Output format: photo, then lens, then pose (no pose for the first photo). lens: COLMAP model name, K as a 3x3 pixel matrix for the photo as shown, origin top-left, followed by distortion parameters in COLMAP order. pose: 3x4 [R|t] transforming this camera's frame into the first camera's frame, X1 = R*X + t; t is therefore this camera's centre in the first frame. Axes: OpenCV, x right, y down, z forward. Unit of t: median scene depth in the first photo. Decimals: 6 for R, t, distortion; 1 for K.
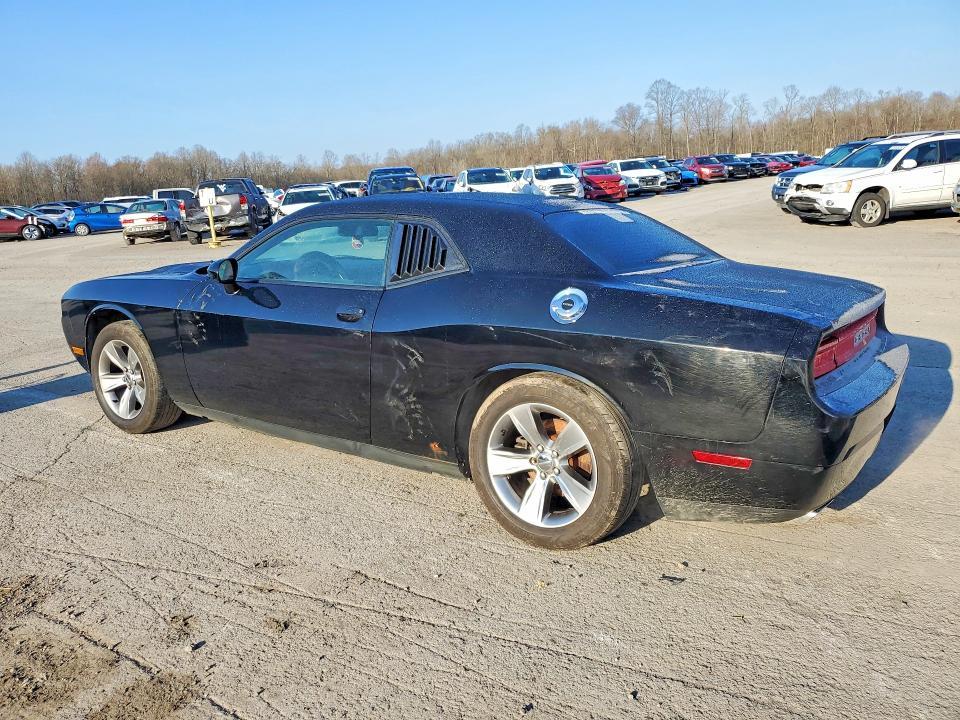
lens RADIAL K [[787.9, 0, 480.0], [0, 787.9, 360.0], [0, 0, 1]] dist [0.034070, 0.006012]
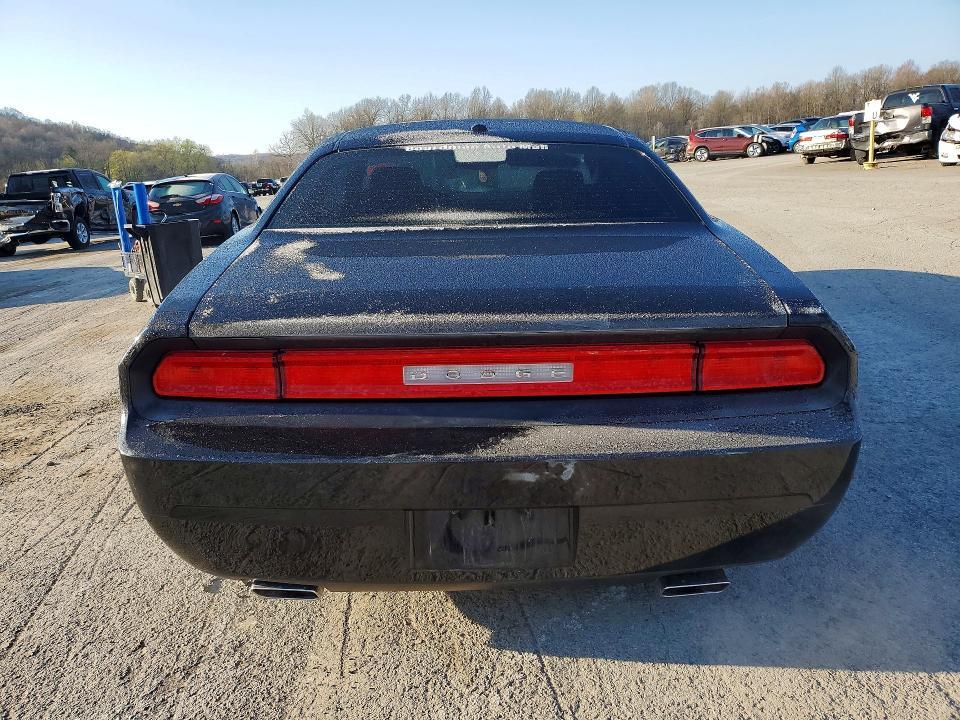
lens RADIAL K [[787.9, 0, 480.0], [0, 787.9, 360.0], [0, 0, 1]] dist [0.034070, 0.006012]
pose [[0.543602, 0.227347, -0.807966, 0.182673], [-0.142410, 0.973643, 0.178152, -0.028118], [0.827173, 0.018219, 0.561651, 0.130159]]
